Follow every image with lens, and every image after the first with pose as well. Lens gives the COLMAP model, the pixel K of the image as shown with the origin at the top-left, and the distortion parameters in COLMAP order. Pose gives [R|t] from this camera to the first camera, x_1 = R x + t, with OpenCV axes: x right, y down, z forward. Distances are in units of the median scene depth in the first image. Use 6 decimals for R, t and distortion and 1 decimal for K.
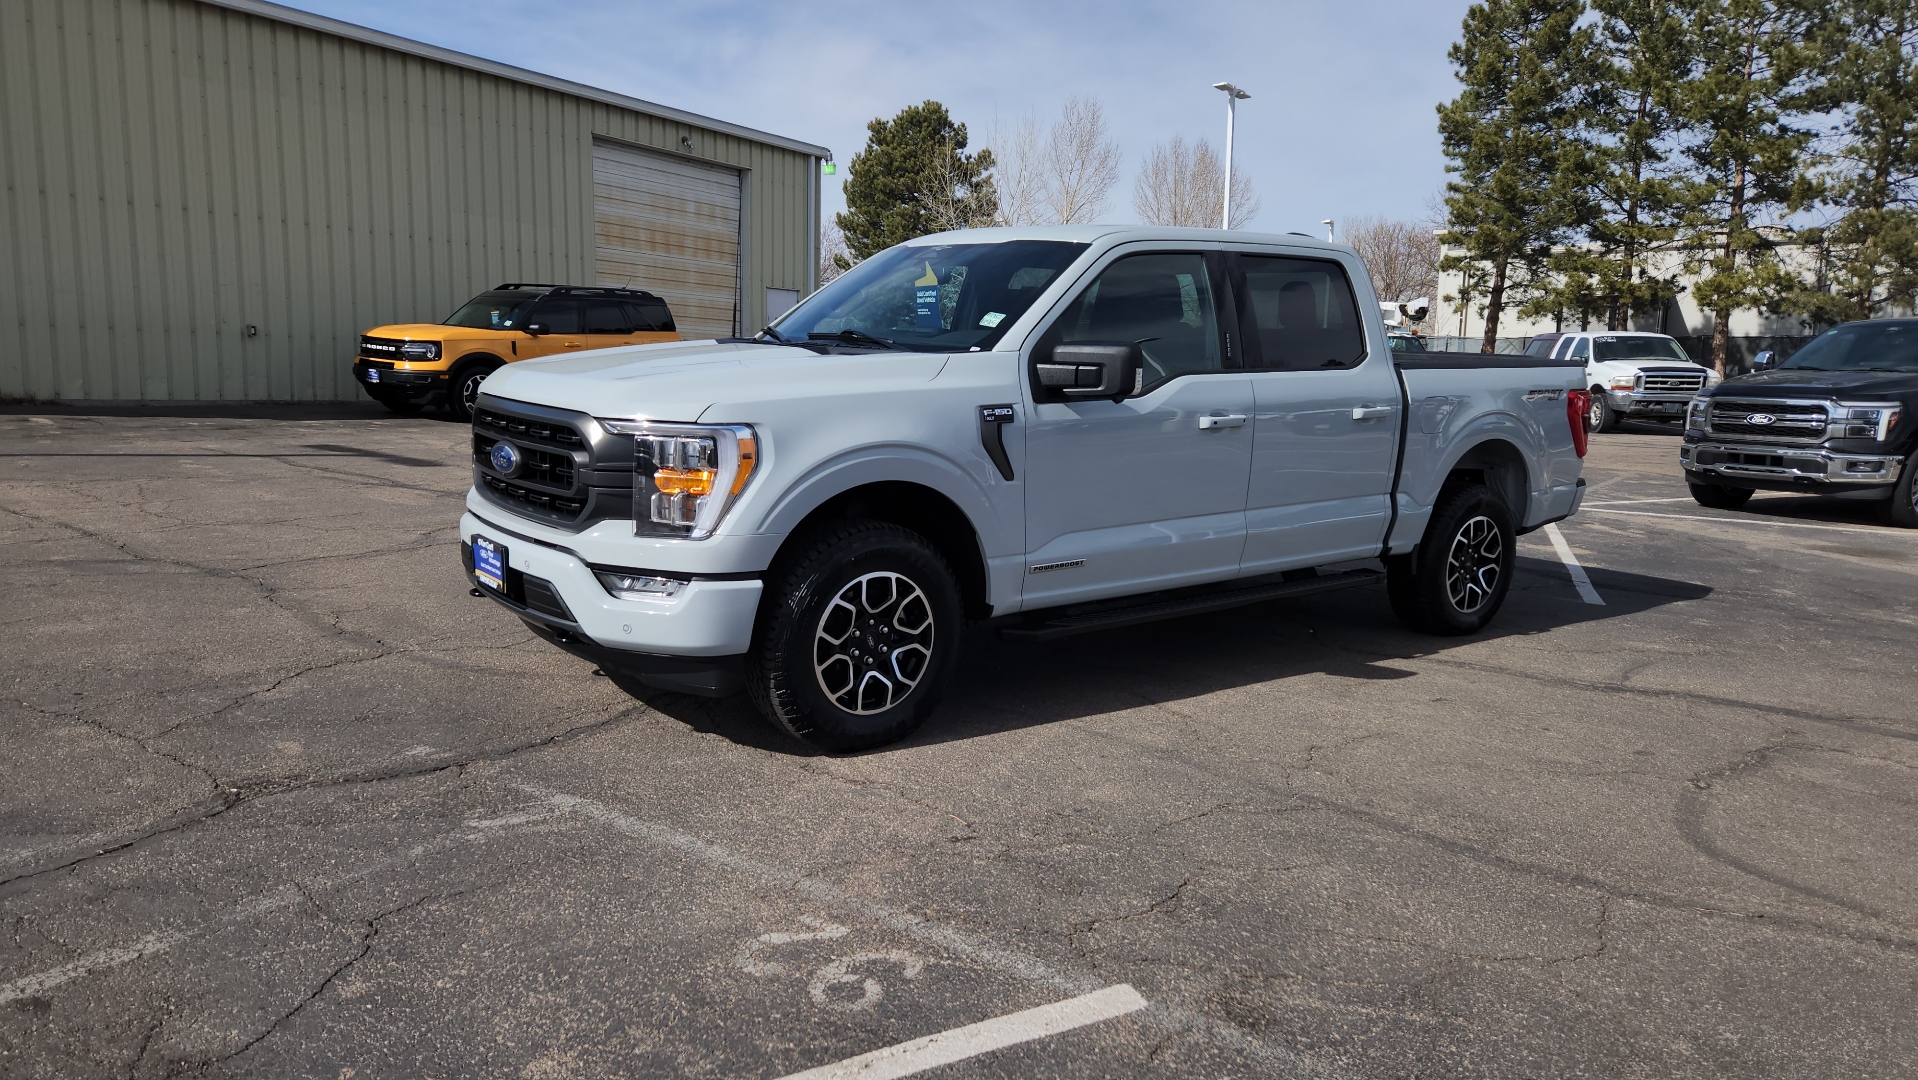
lens RADIAL K [[1284.9, 0, 930.1], [0, 1284.9, 554.0], [0, 0, 1]] dist [0.074666, -0.061451]
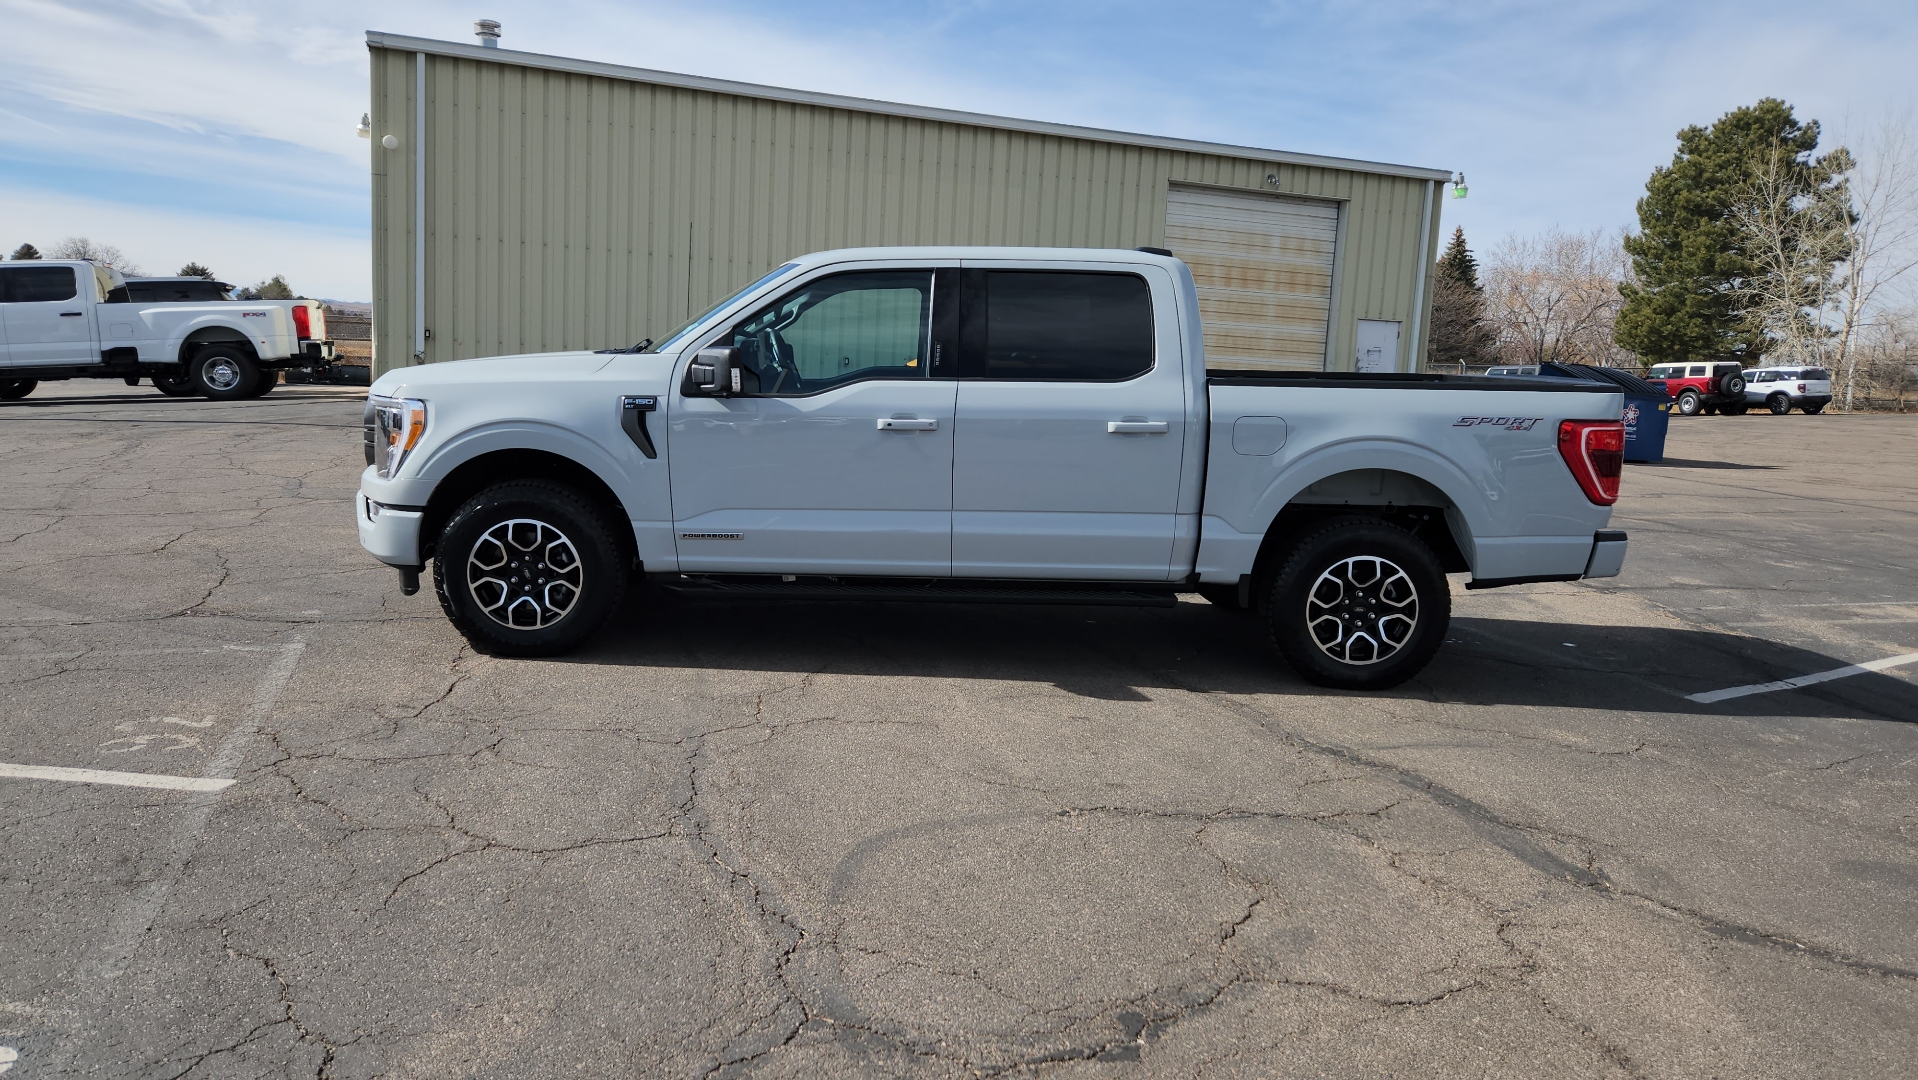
lens RADIAL K [[1284.9, 0, 918.1], [0, 1284.9, 529.1], [0, 0, 1]] dist [0.074666, -0.061451]
pose [[0.808288, 0.082058, -0.583041, 0.411769], [-0.110636, 0.993769, -0.013515, -0.000872], [0.578299, 0.075429, 0.812330, 0.066657]]
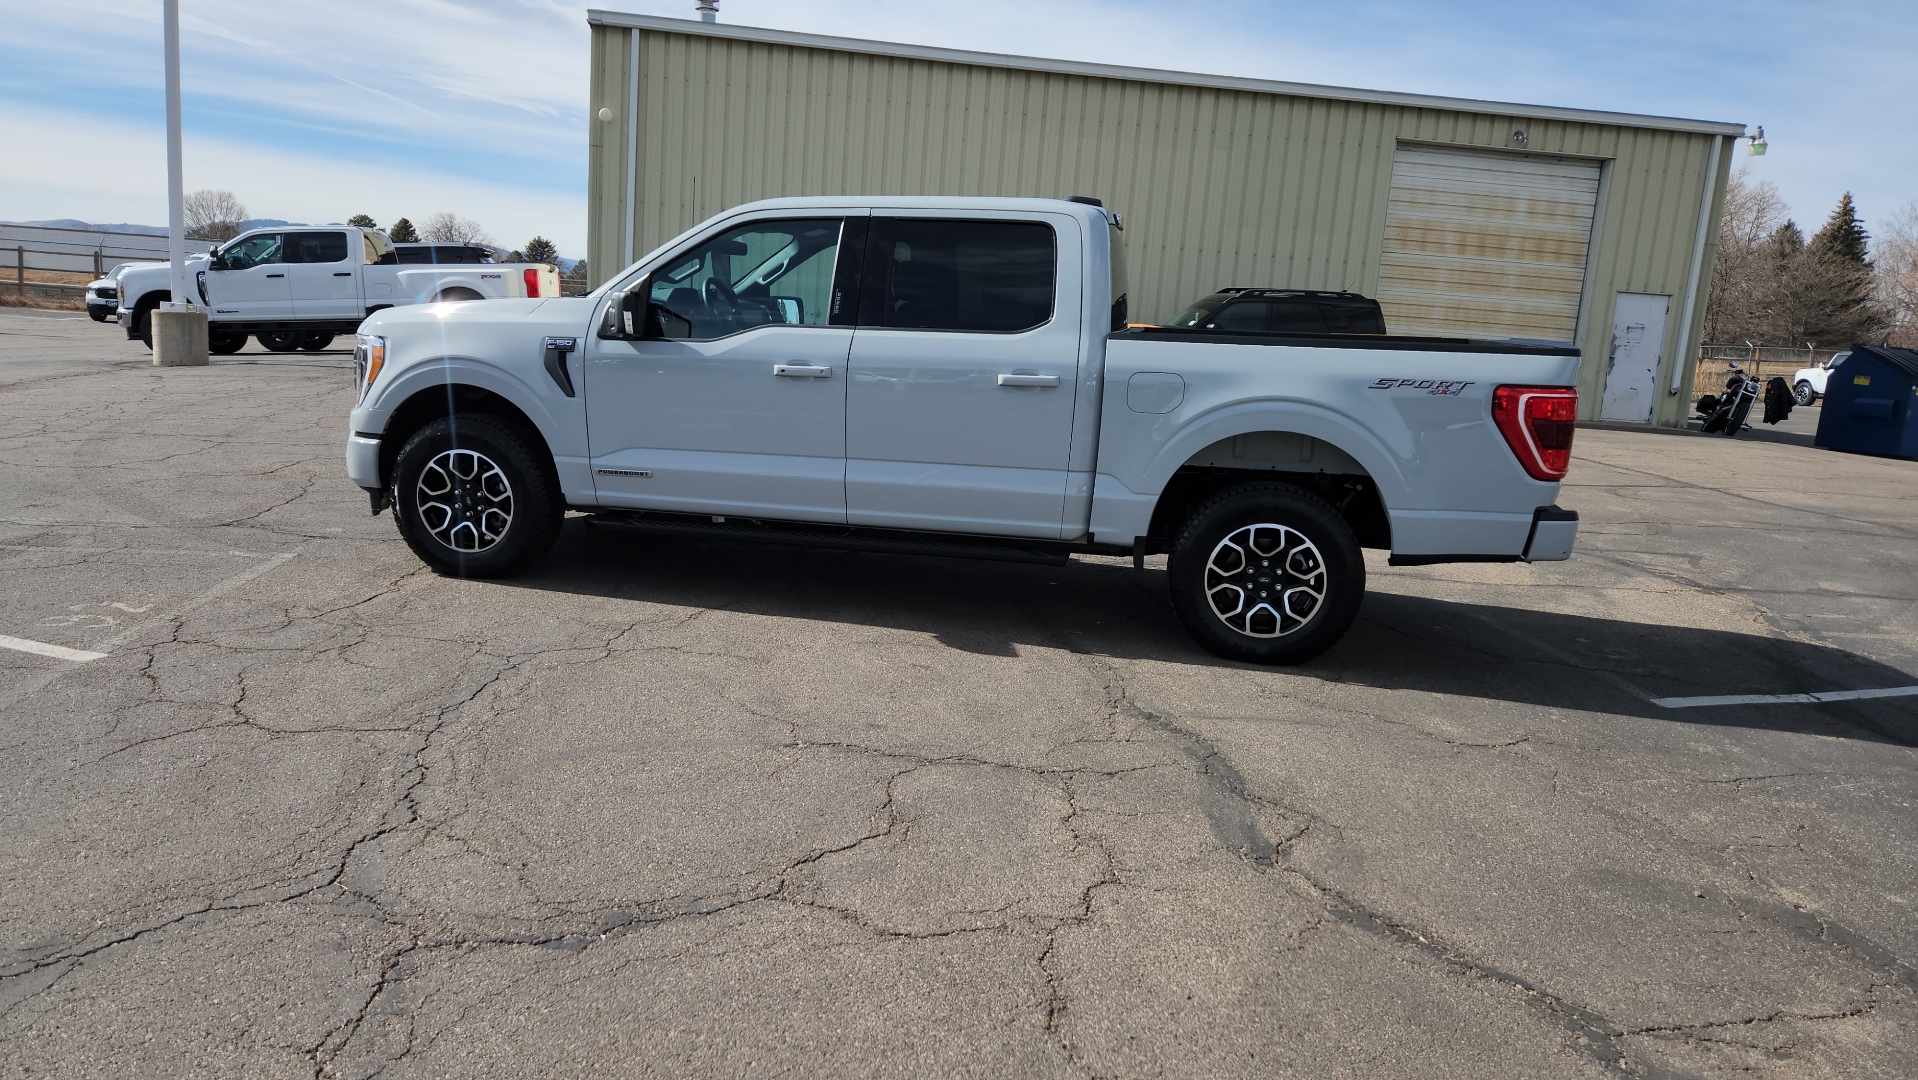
lens RADIAL K [[1283.5, 0, 922.7], [0, 1283.5, 550.8], [0, 0, 1]] dist [0.074726, -0.060337]
pose [[0.657993, 0.143489, -0.739227, 0.533605], [-0.157895, 0.986145, 0.050875, -0.011074], [0.736285, 0.083245, 0.671532, 0.168708]]
